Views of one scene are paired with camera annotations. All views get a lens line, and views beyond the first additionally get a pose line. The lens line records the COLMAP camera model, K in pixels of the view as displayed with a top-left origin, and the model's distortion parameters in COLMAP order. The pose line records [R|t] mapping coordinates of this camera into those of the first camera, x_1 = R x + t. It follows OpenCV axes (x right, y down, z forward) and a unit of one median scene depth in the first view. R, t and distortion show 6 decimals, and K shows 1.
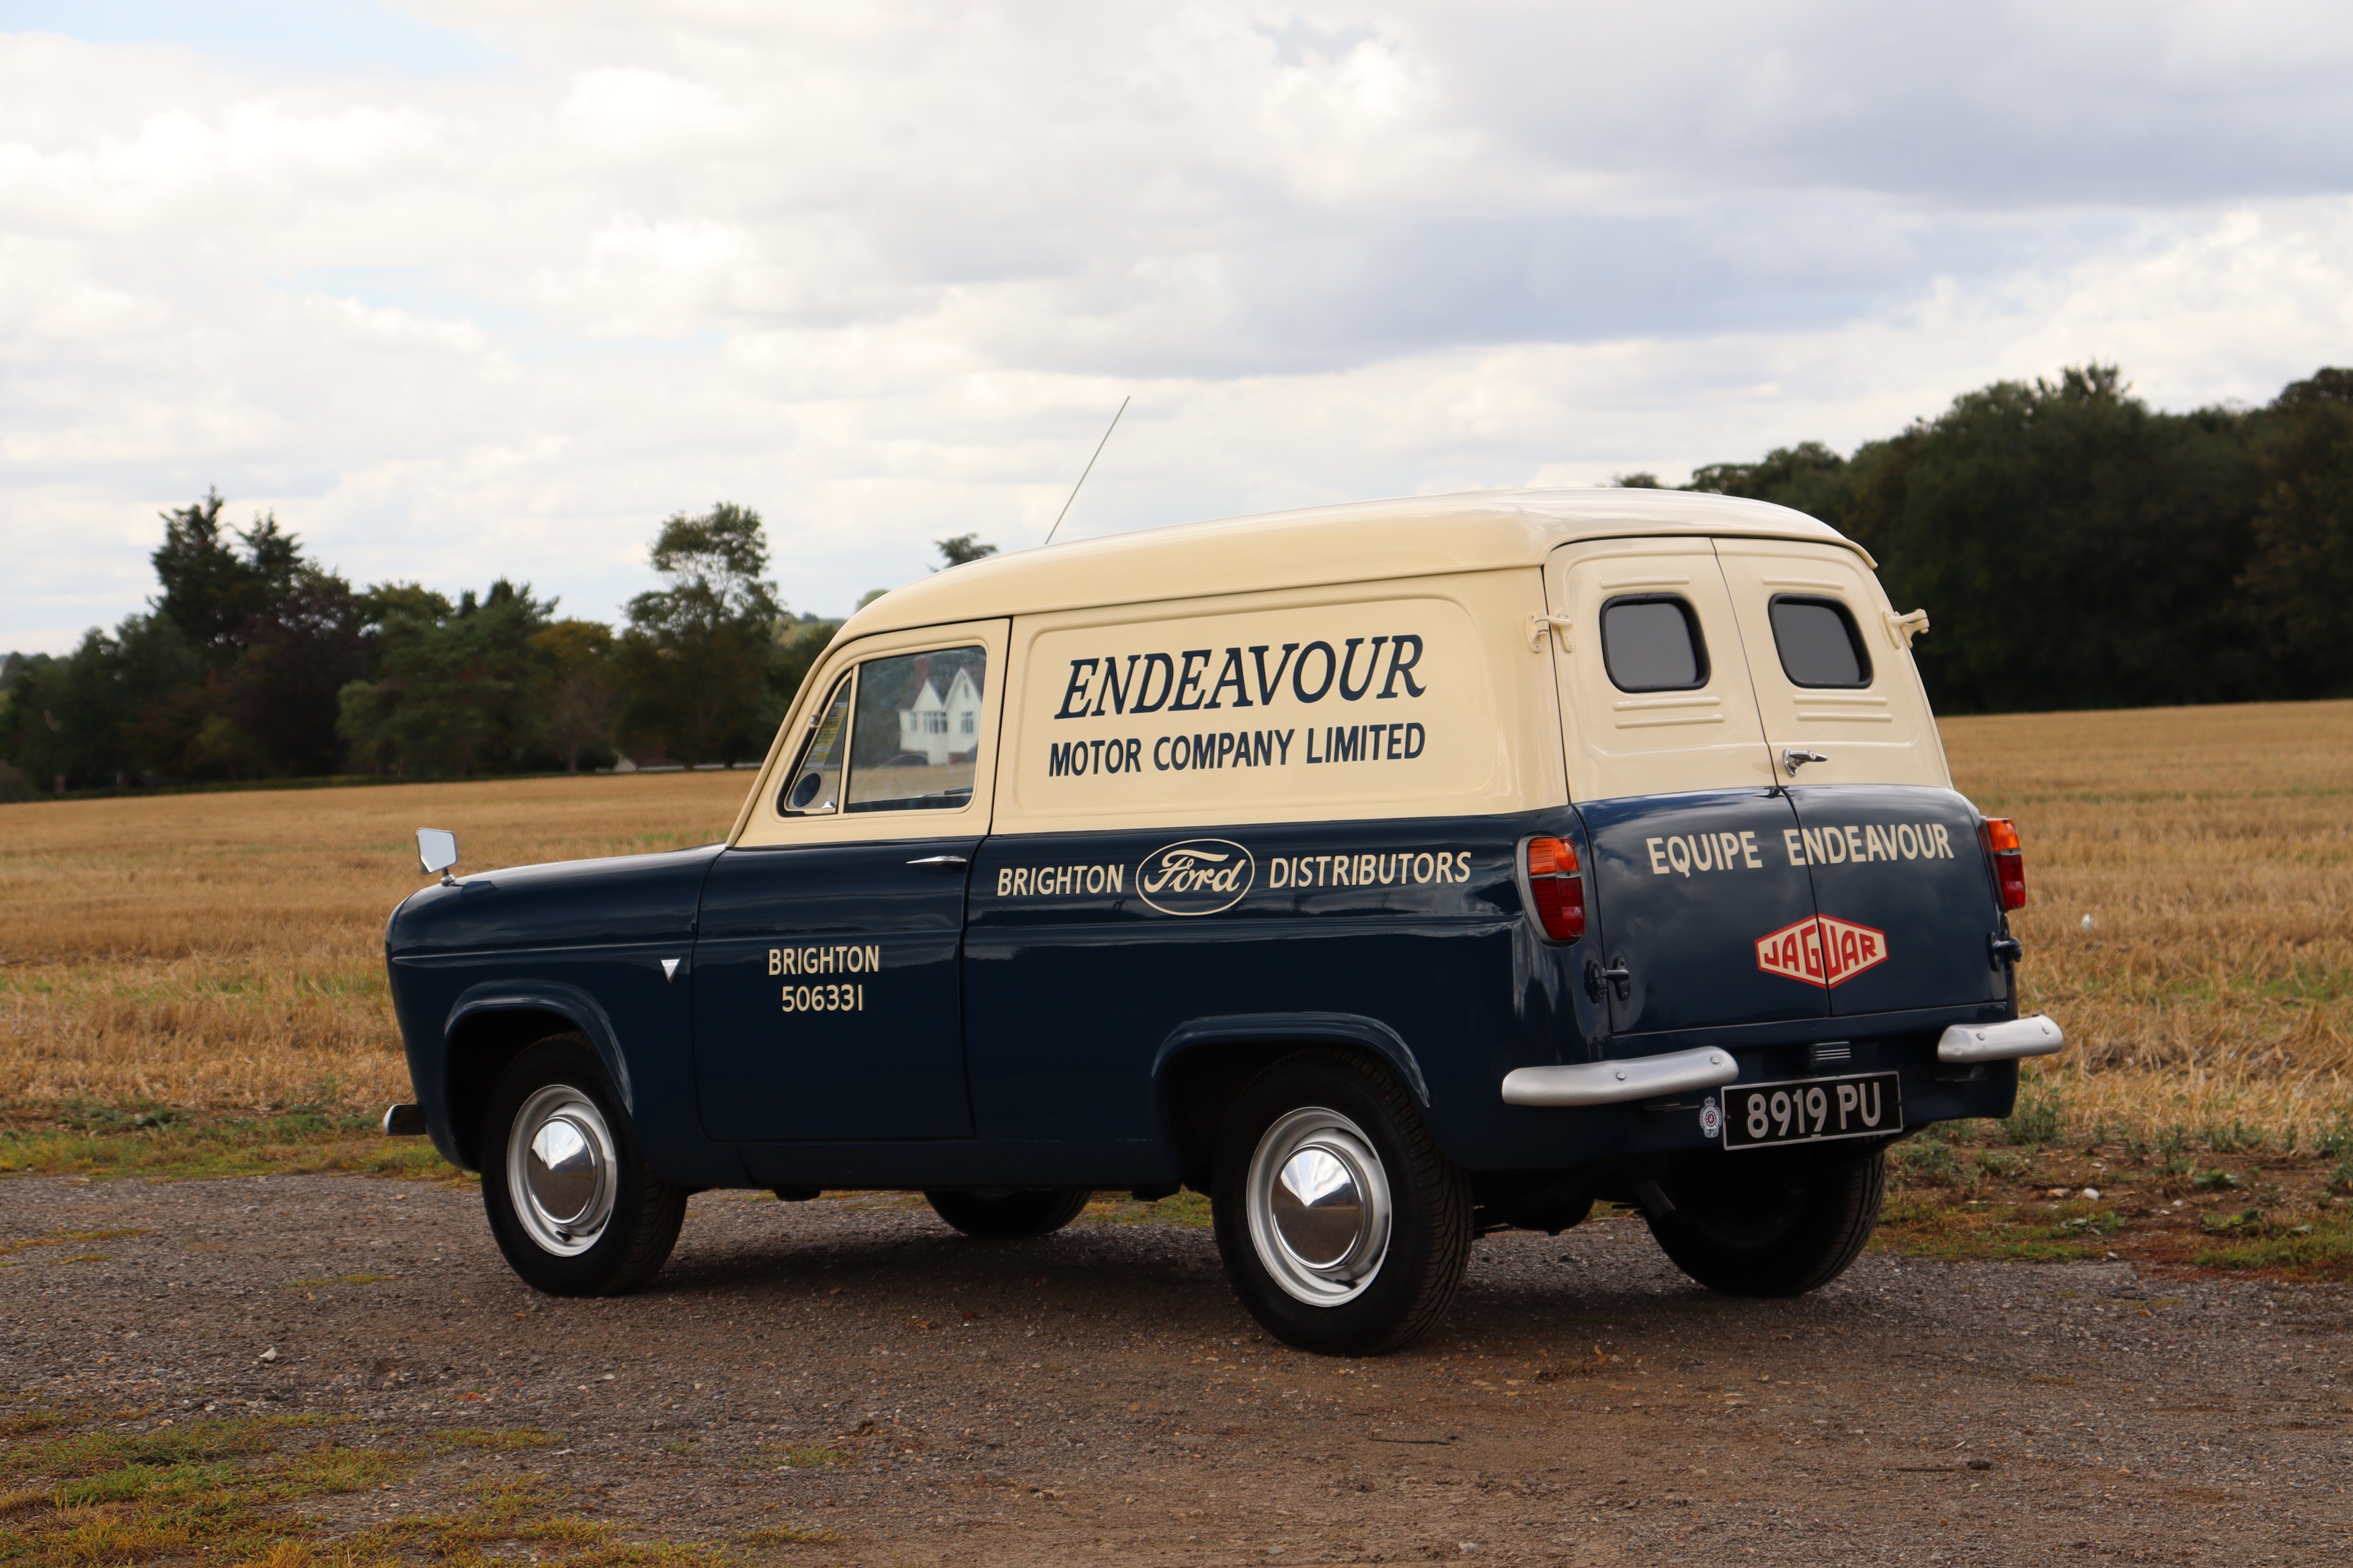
lens RADIAL K [[5179.0, 0, 1176.5], [0, 5179.0, 784.0], [0, 0, 1]] dist [0.353915, -0.126293]
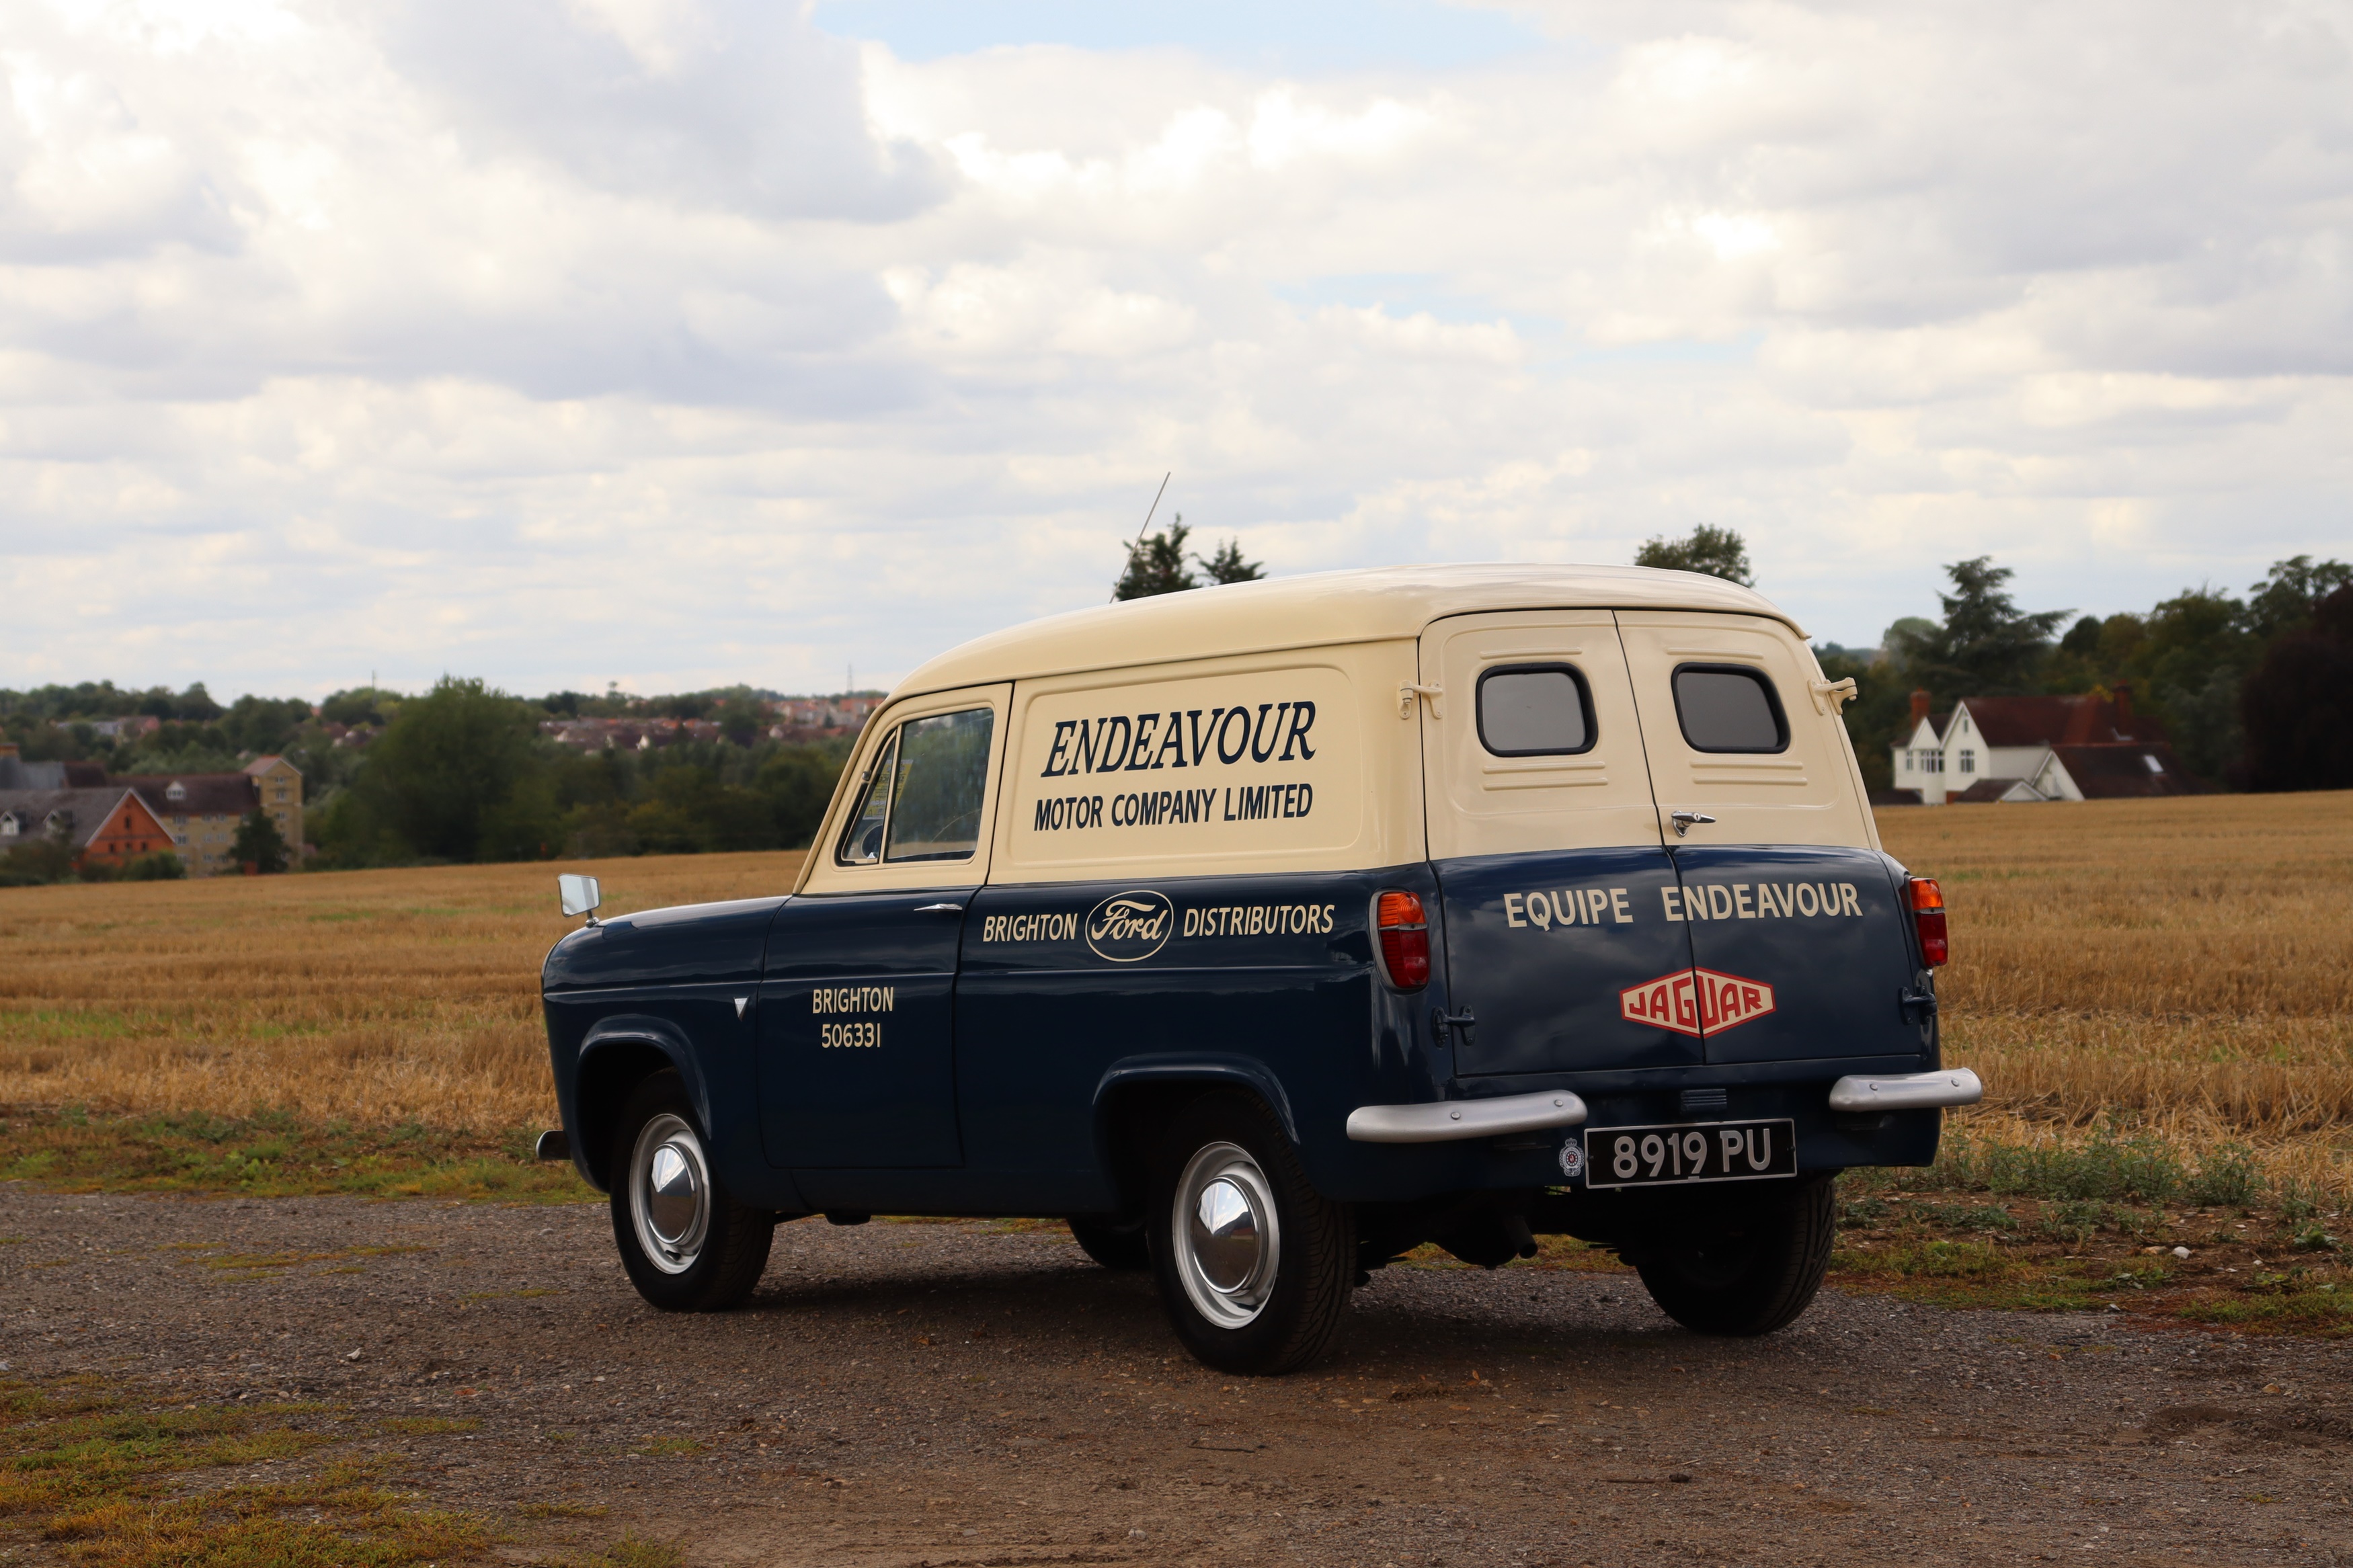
lens RADIAL K [[5605.1, 0, 1176.5], [0, 5605.1, 784.0], [0, 0, 1]] dist [0.426170, -0.112561]
pose [[0.982717, 0.006290, -0.185008, 0.227053], [-0.007746, 0.999944, -0.007150, -0.003158], [0.184952, 0.008459, 0.982711, -0.138815]]
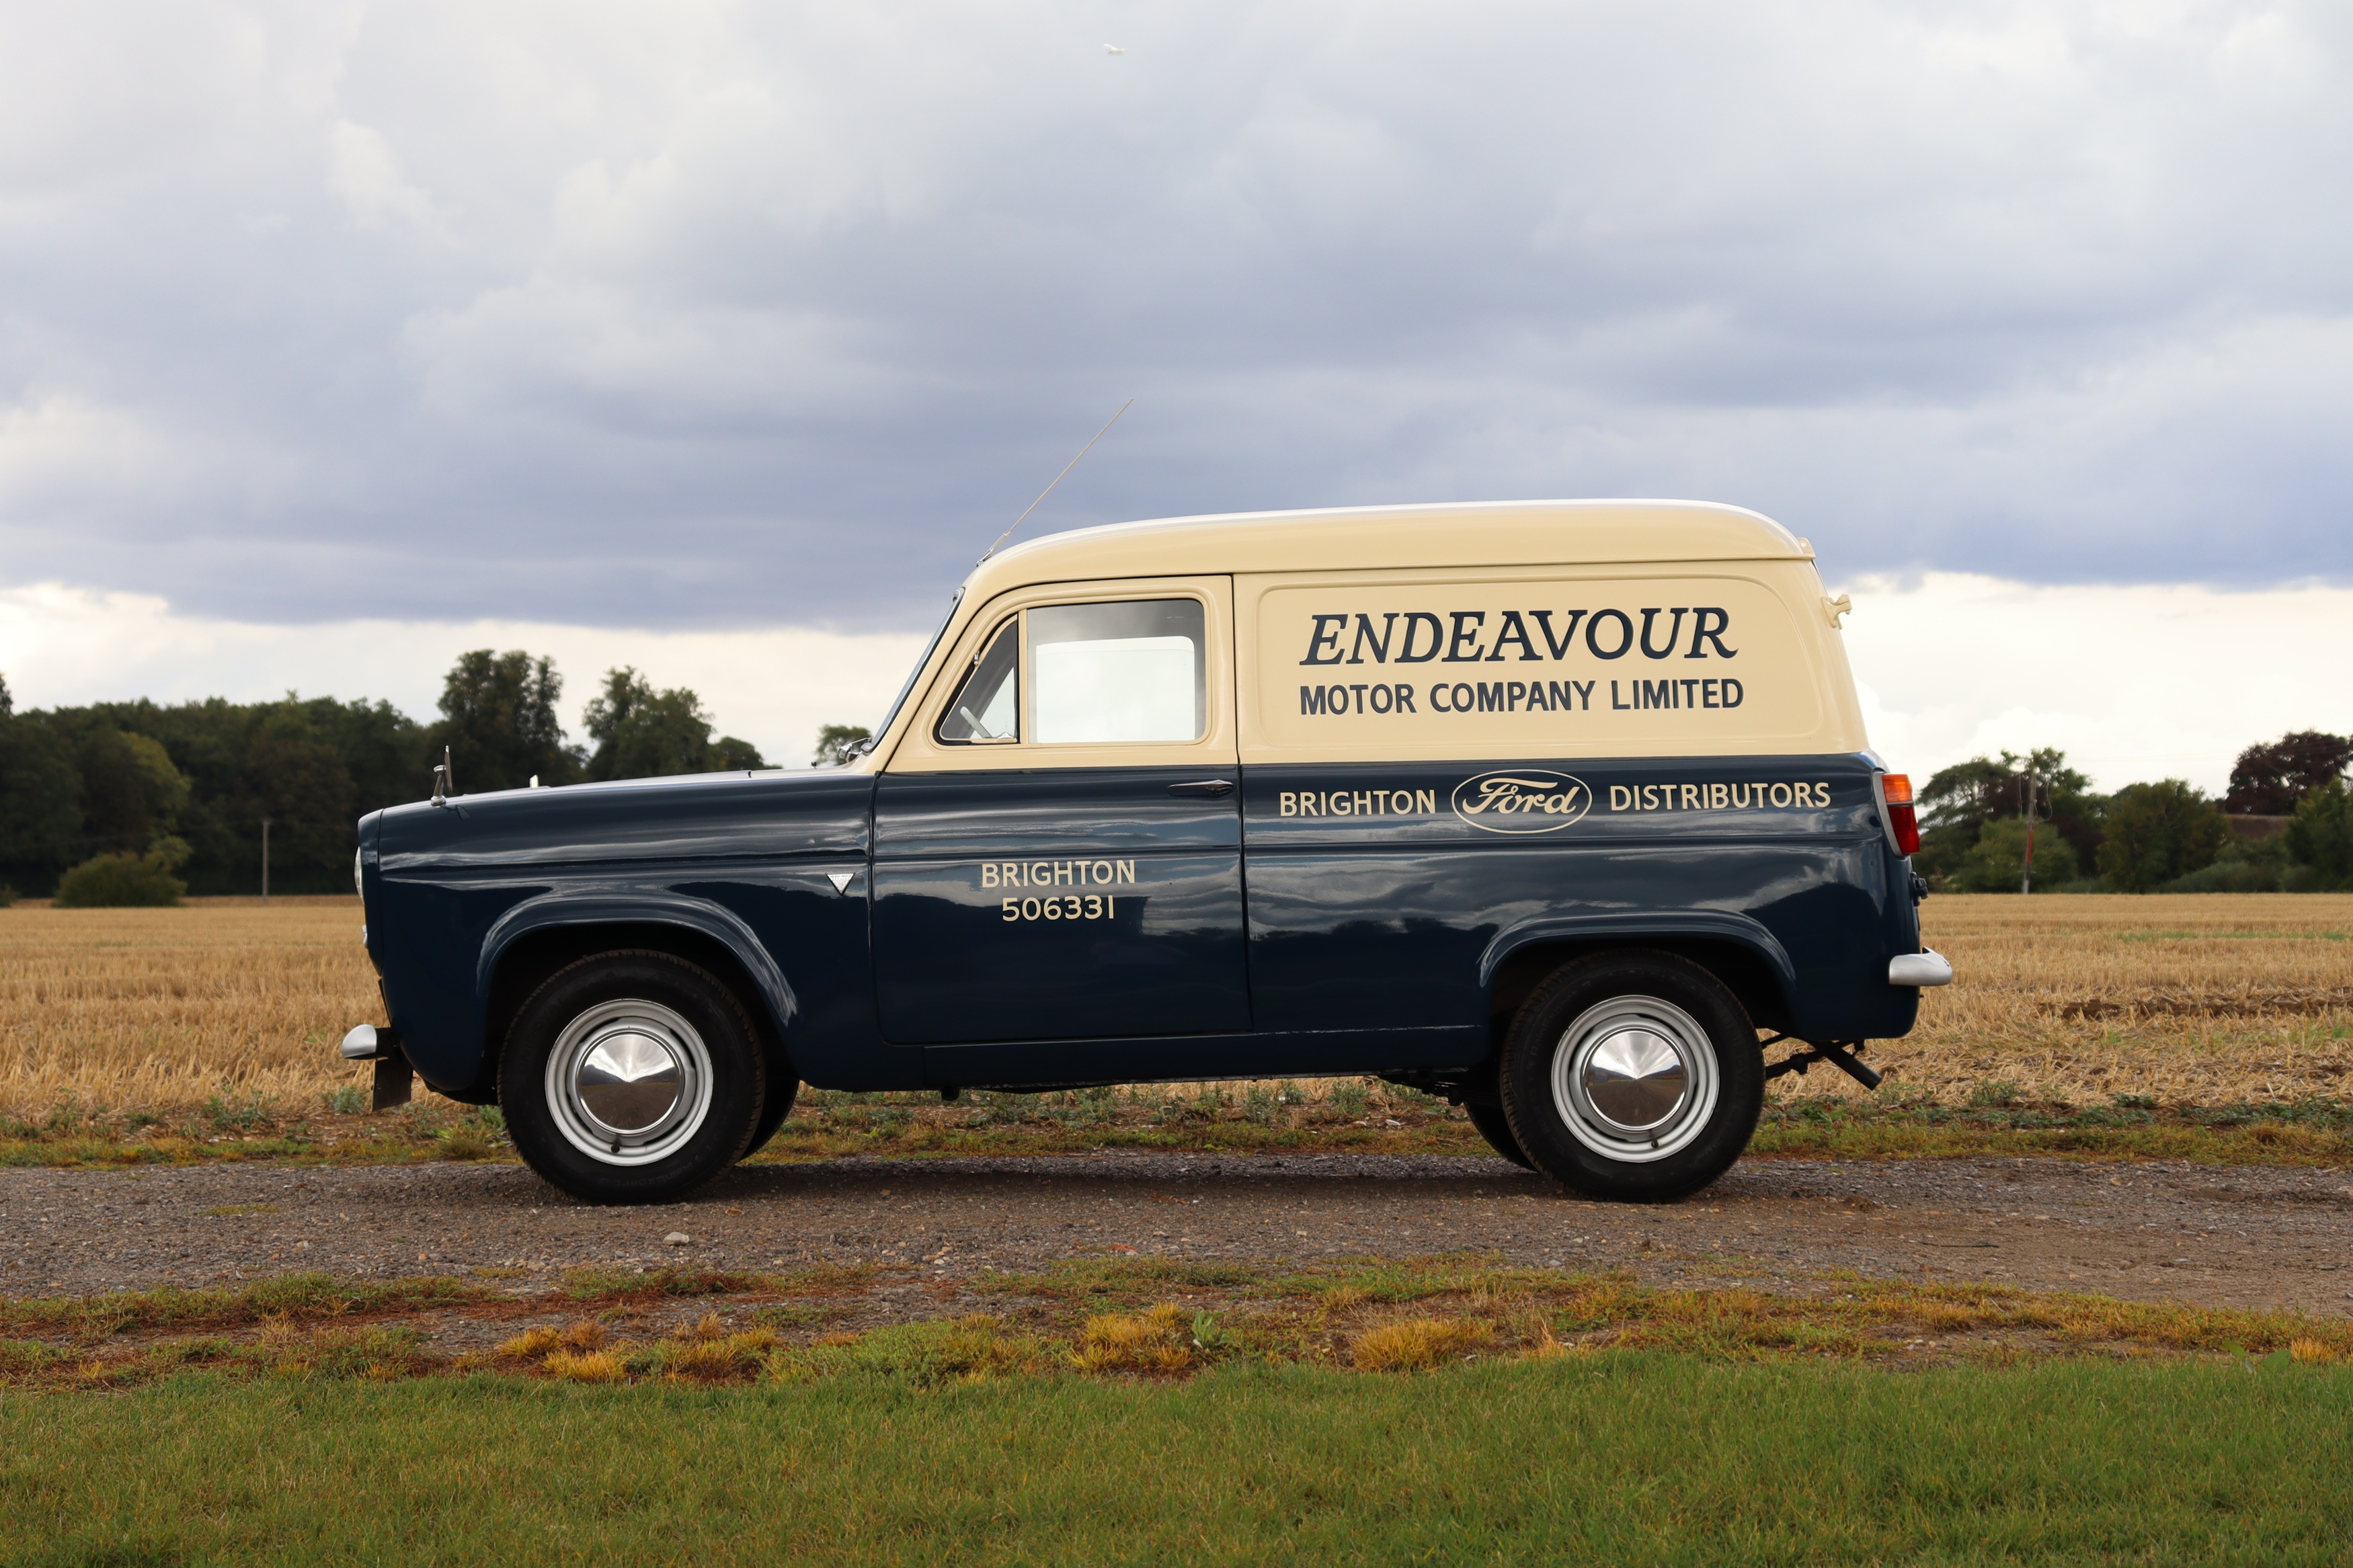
lens RADIAL K [[4104.1, 0, 1176.5], [0, 4104.1, 784.0], [0, 0, 1]] dist [0.202512, 0.022583]
pose [[0.699192, 0.055385, 0.712785, -0.713436], [-0.016835, 0.997994, -0.061033, 0.072082], [-0.714735, 0.030674, 0.698722, 0.403526]]
